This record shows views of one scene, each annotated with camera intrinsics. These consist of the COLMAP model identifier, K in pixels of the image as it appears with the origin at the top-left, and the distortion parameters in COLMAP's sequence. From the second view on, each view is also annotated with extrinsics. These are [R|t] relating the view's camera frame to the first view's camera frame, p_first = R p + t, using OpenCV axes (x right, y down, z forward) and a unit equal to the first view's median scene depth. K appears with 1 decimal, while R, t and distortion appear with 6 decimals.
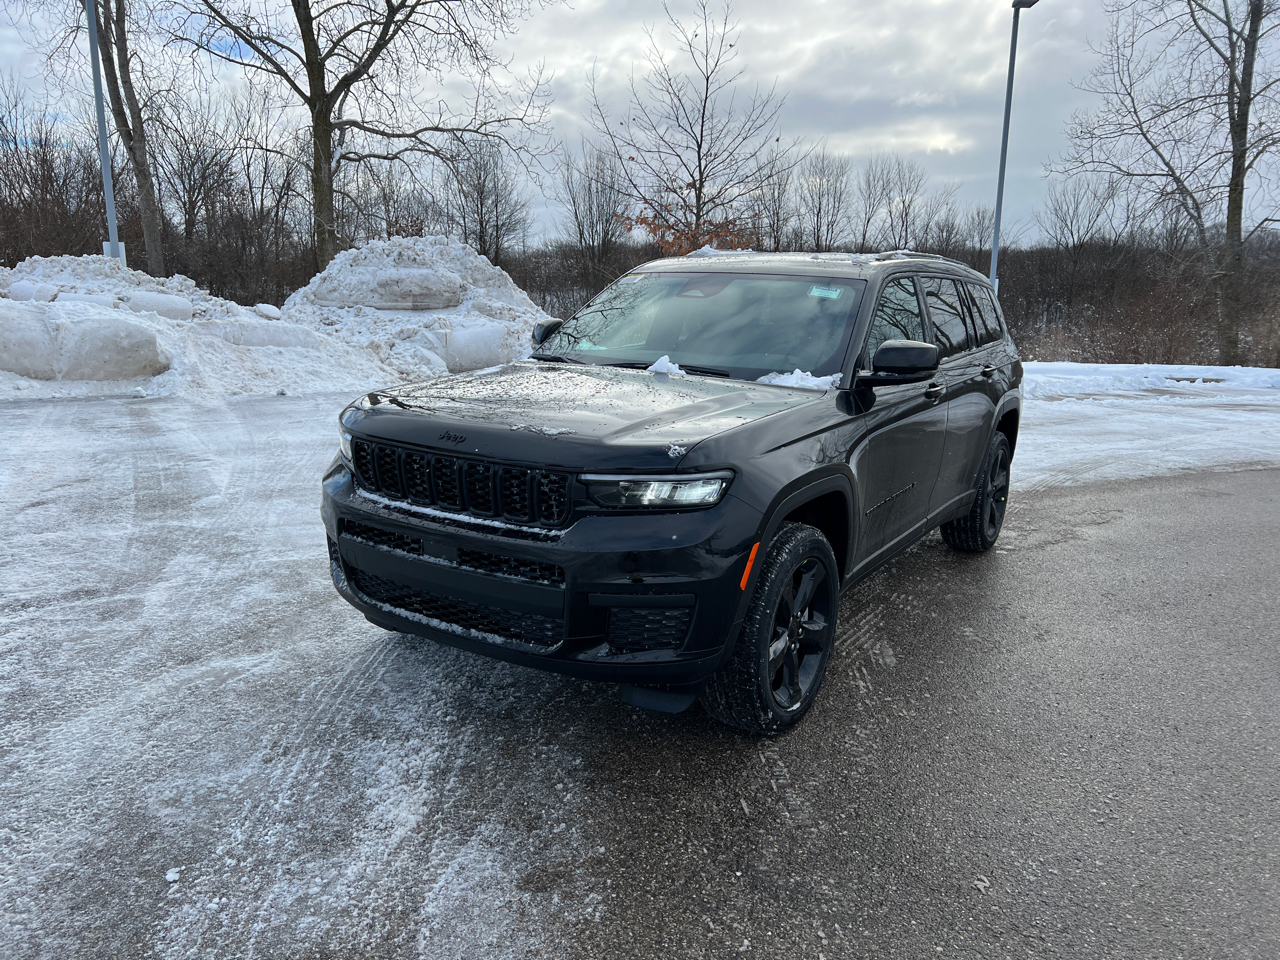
lens RADIAL K [[947.2, 0, 654.9], [0, 947.2, 473.2], [0, 0, 1]] dist [0.059089, -0.056773]
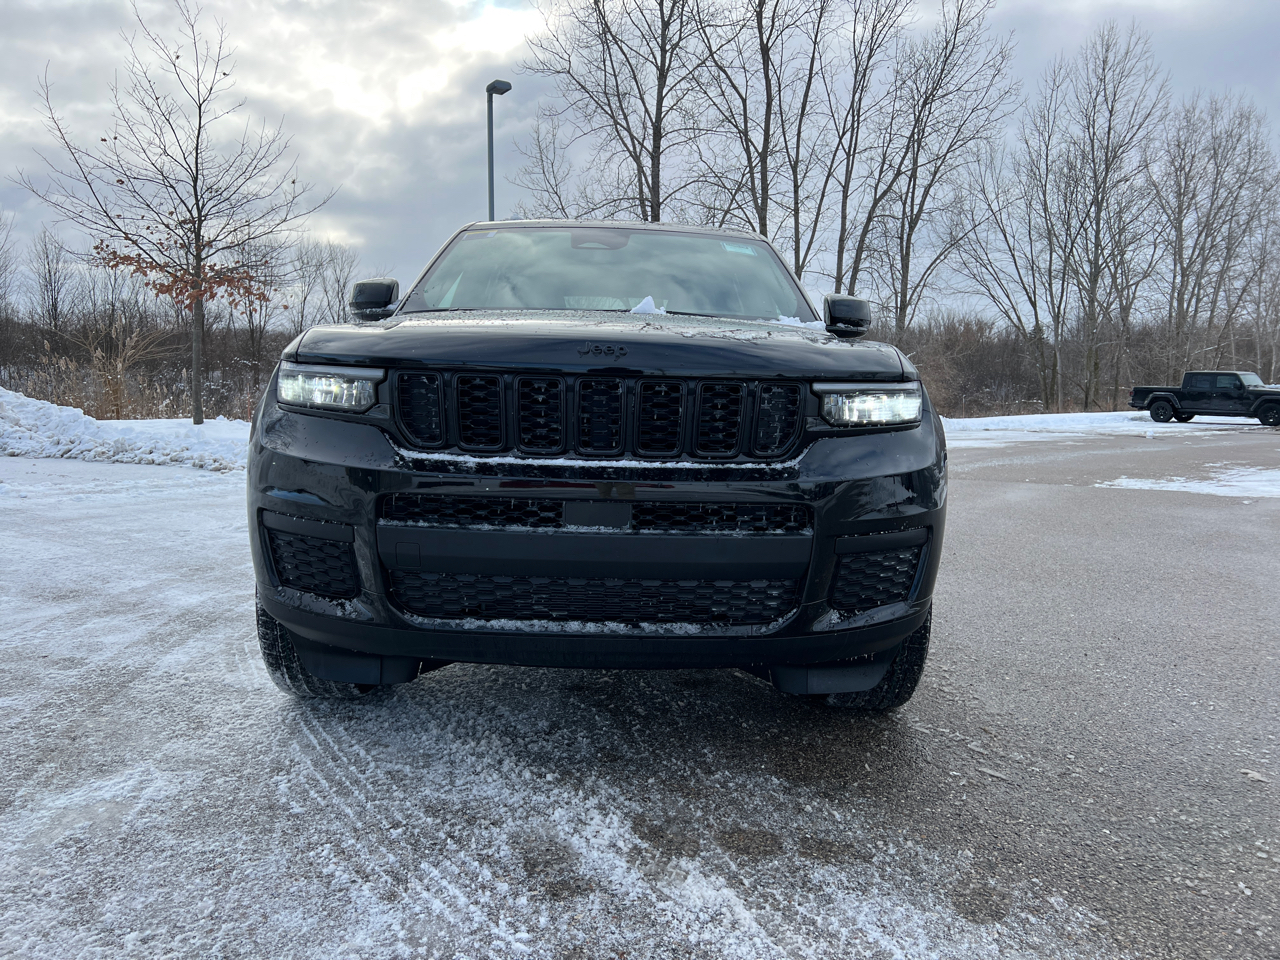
lens RADIAL K [[947.2, 0, 643.7], [0, 947.2, 480.3], [0, 0, 1]] dist [0.059089, -0.056773]
pose [[0.840013, -0.065693, 0.538574, -0.553374], [0.108552, 0.992922, -0.048196, 0.091316], [-0.531596, 0.098949, 0.841198, 0.392112]]
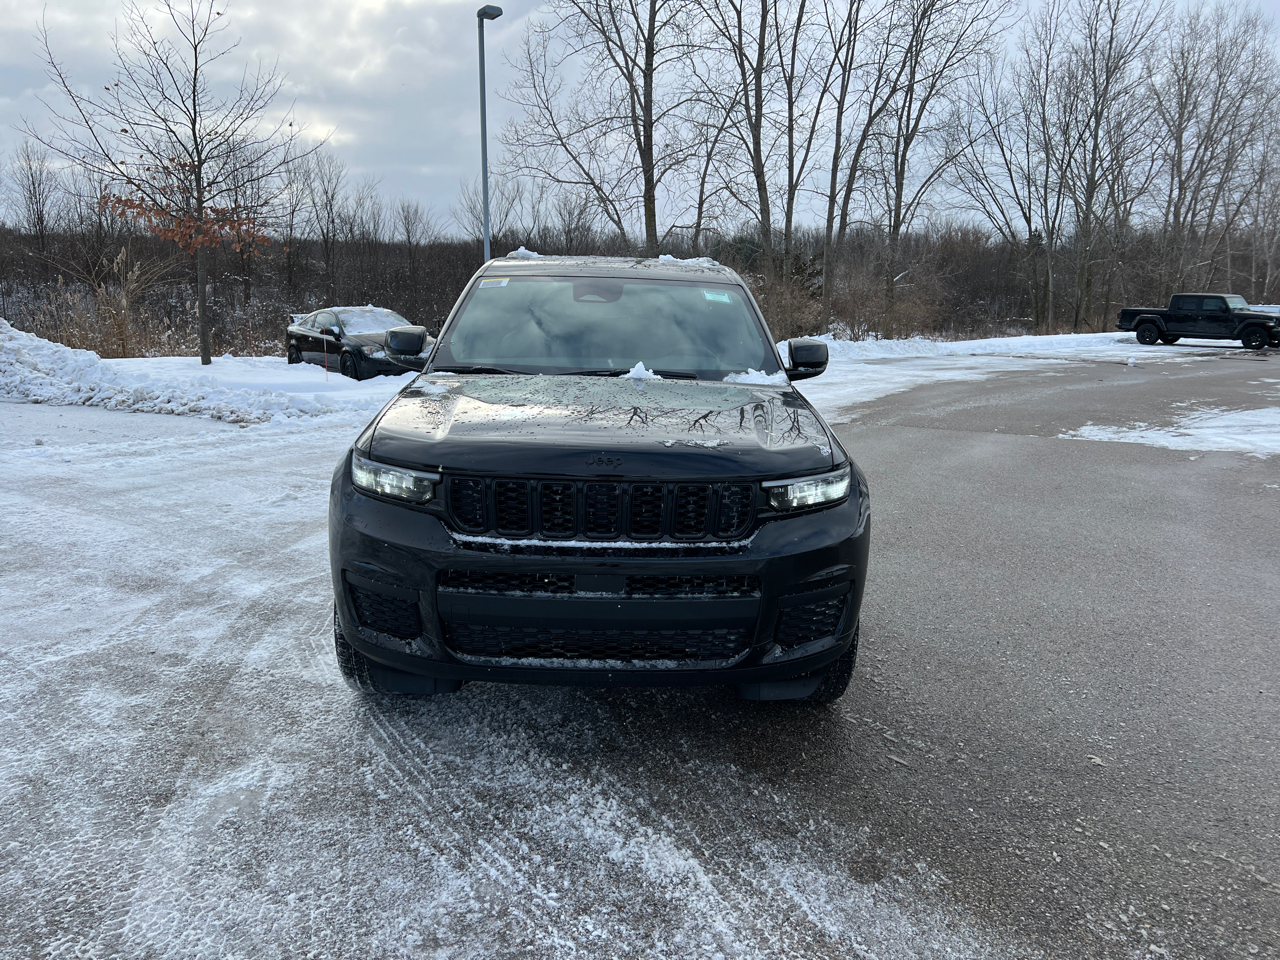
lens RADIAL K [[947.2, 0, 639.6], [0, 947.2, 471.5], [0, 0, 1]] dist [0.059089, -0.056773]
pose [[0.838128, -0.111855, 0.533882, -0.660775], [0.108595, 0.993373, 0.037643, -0.056983], [-0.534554, 0.026427, 0.844721, 0.189581]]
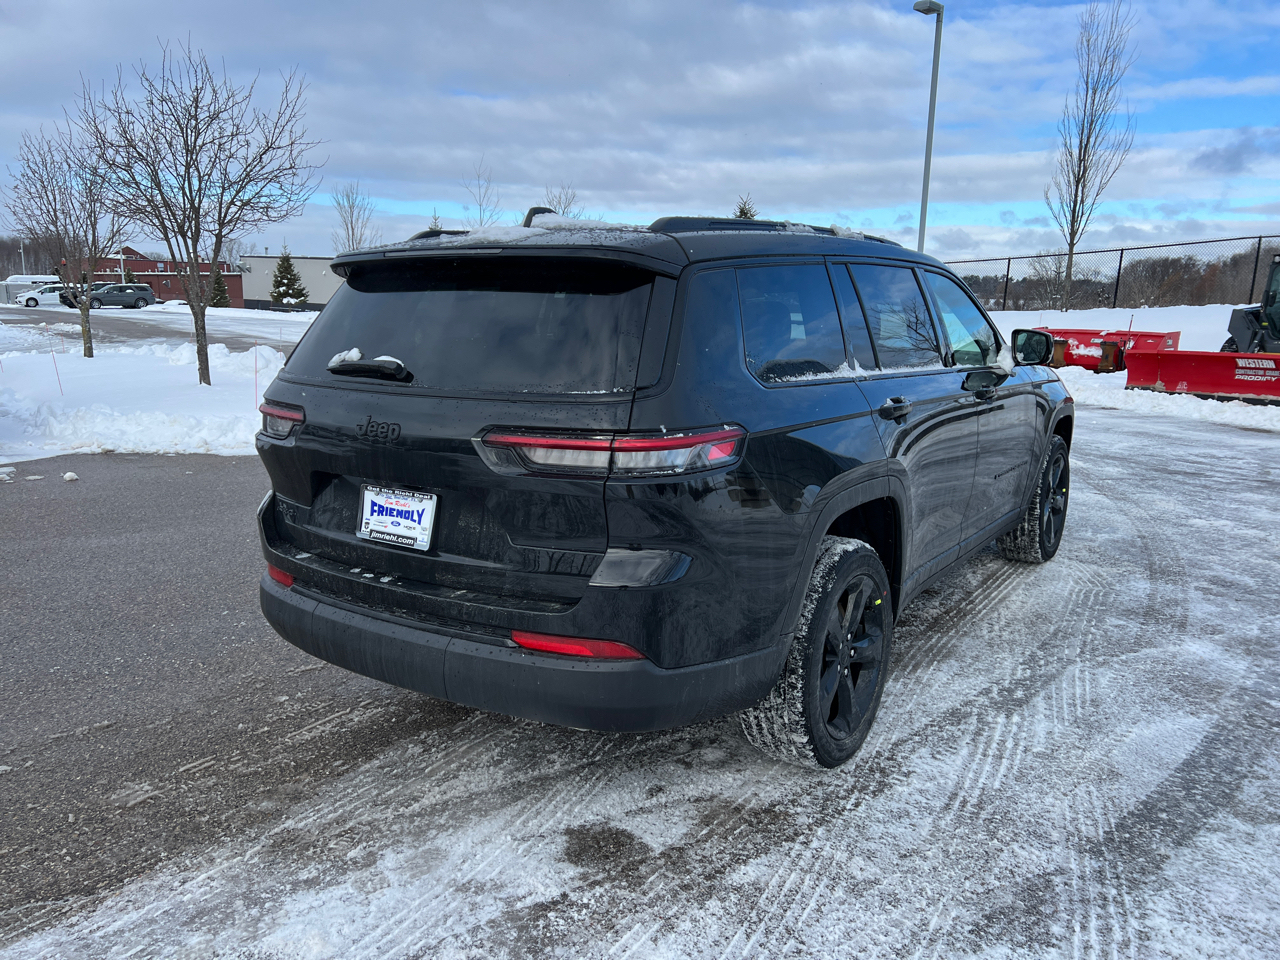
lens RADIAL K [[947.2, 0, 640.0], [0, 947.2, 487.5], [0, 0, 1]] dist [0.059089, -0.056773]
pose [[-0.997720, -0.047070, 0.048367, 0.343859], [-0.025166, 0.924434, 0.380511, -0.571888], [-0.062623, 0.378426, -0.923511, 3.035287]]
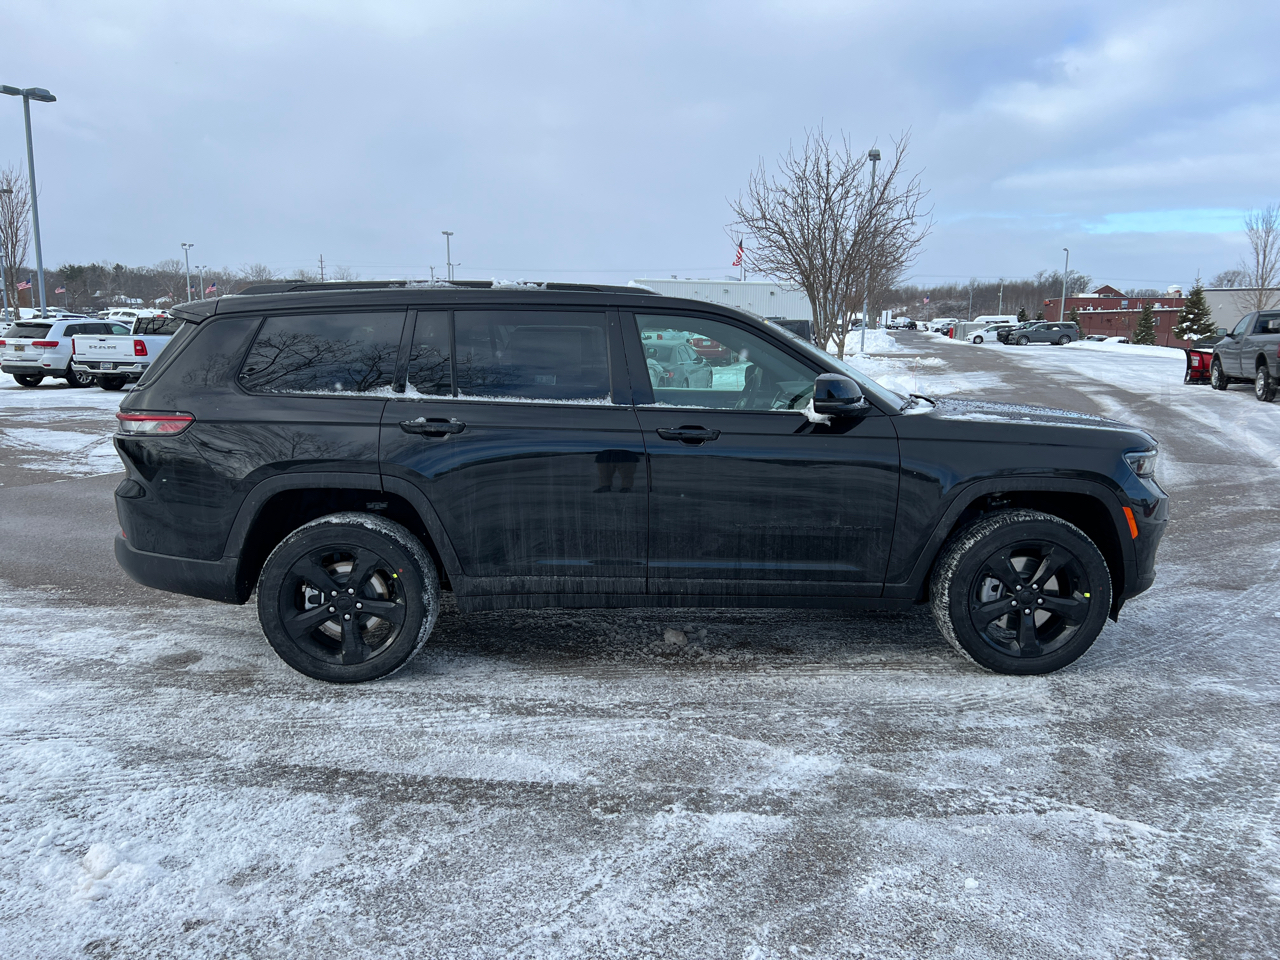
lens RADIAL K [[947.2, 0, 647.5], [0, 947.2, 483.5], [0, 0, 1]] dist [0.059089, -0.056773]
pose [[-0.550019, -0.164643, 0.818762, -1.114589], [0.140340, 0.948213, 0.284950, -0.514290], [-0.823276, 0.271633, -0.498429, 2.441971]]
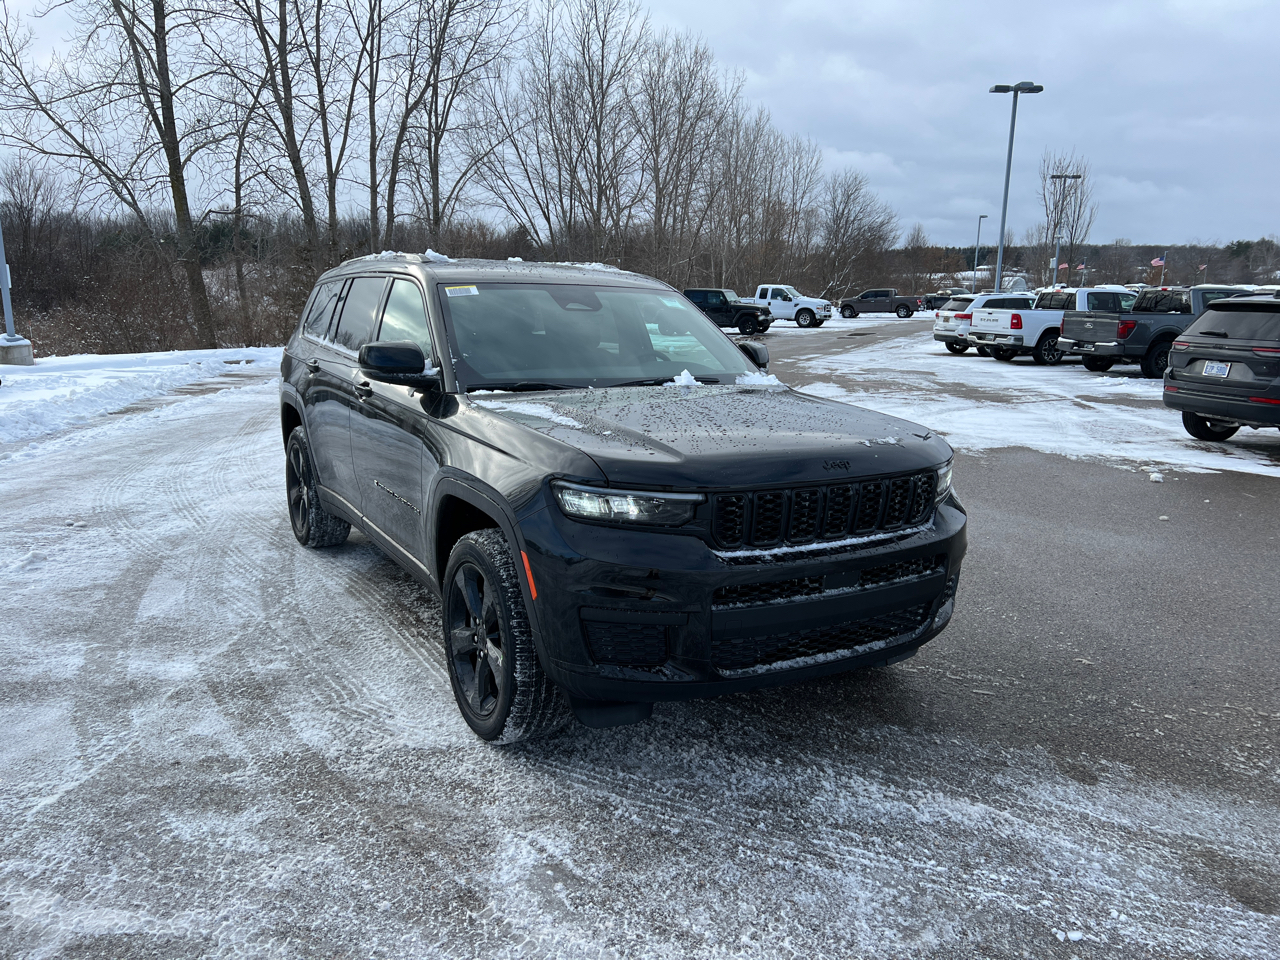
lens RADIAL K [[947.2, 0, 639.4], [0, 947.2, 478.9], [0, 0, 1]] dist [0.059089, -0.056773]
pose [[0.471603, -0.189342, 0.861243, -1.133236], [0.168623, 0.978016, 0.122679, -0.174862], [-0.865538, 0.087370, 0.493163, 0.668729]]
